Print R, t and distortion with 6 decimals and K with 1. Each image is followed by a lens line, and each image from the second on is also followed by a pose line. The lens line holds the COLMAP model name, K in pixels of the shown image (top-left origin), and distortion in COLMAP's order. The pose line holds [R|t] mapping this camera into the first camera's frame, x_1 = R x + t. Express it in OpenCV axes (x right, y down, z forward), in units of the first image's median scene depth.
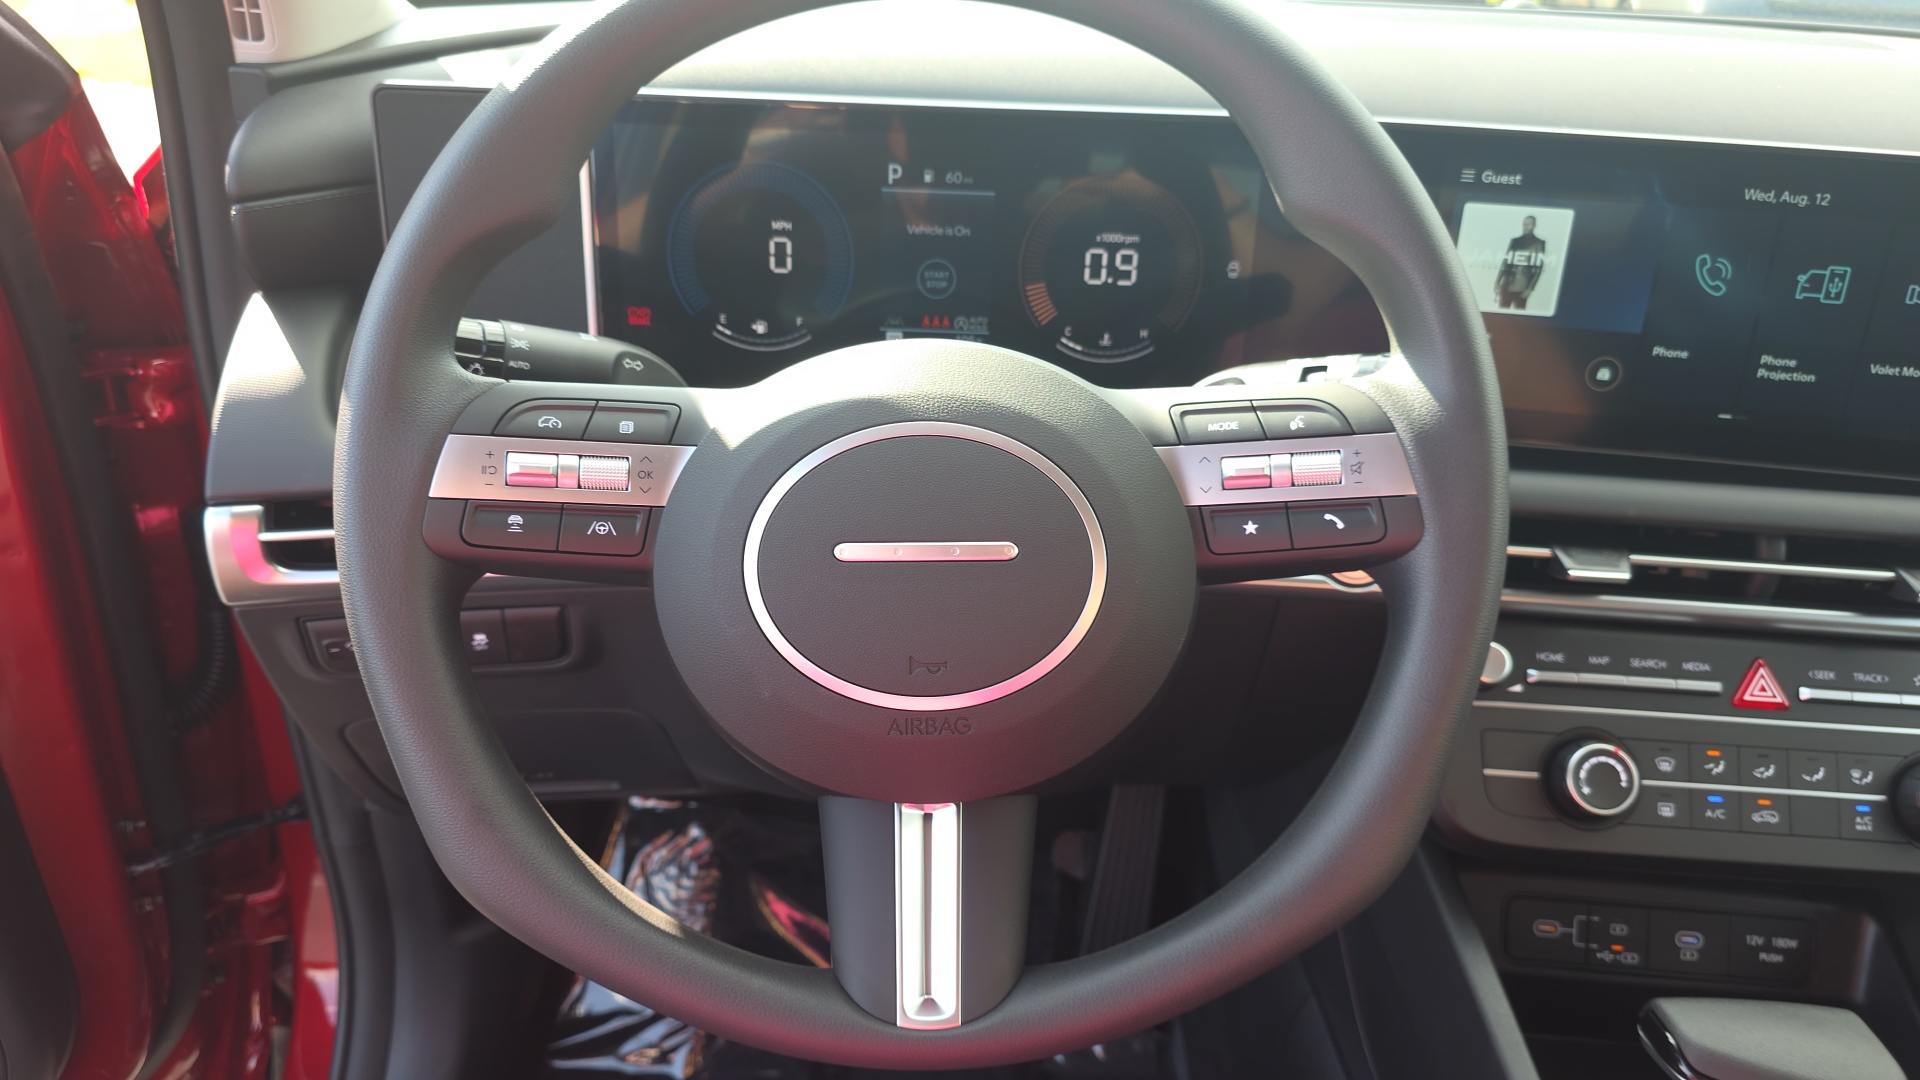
lens RADIAL K [[1263.2, 0, 970.9], [0, 1263.2, 549.4], [0, 0, 1]] dist [0.047526, -0.076366]
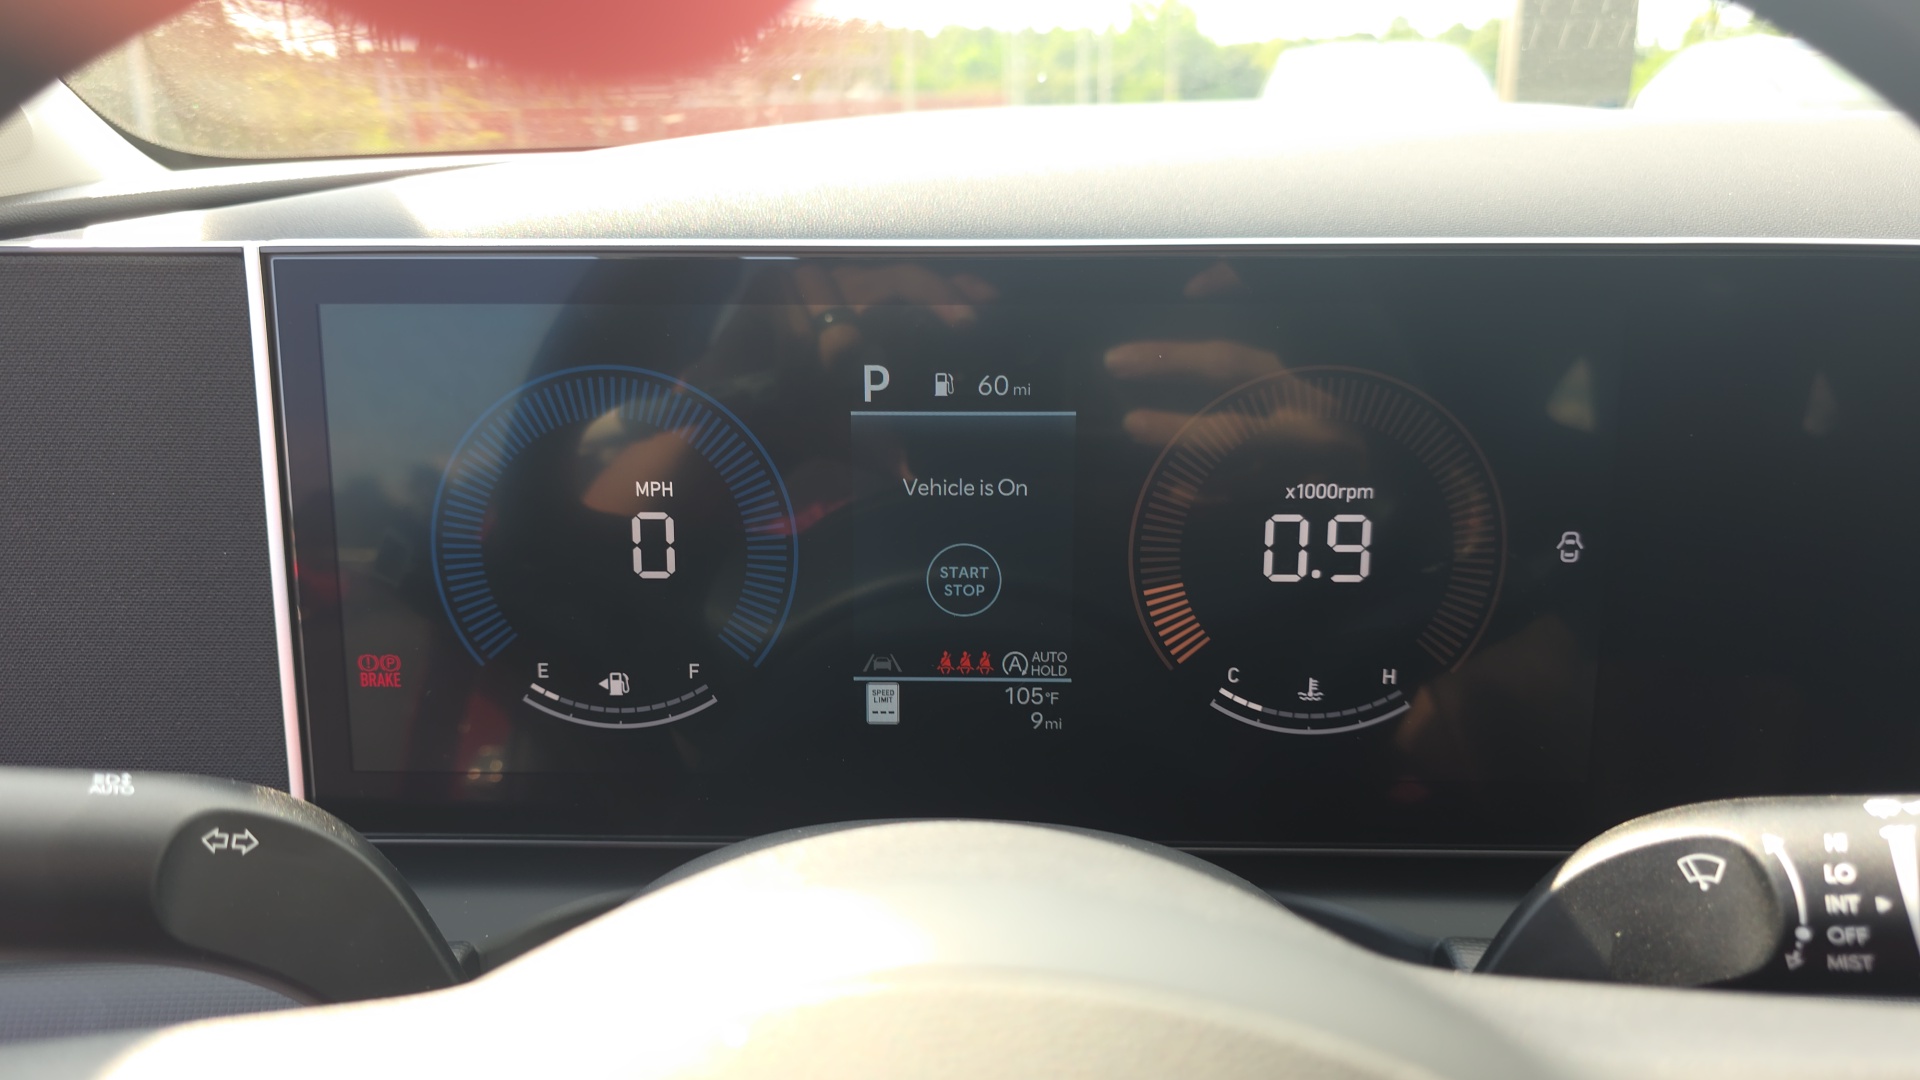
lens RADIAL K [[1298.5, 0, 994.2], [0, 1298.5, 499.3], [0, 0, 1]] dist [0.029524, -0.002127]
pose [[0.999383, -0.034836, -0.004579, -0.012045], [0.033234, 0.979520, -0.198586, -0.147089], [0.011403, 0.198311, 0.980073, 0.505344]]
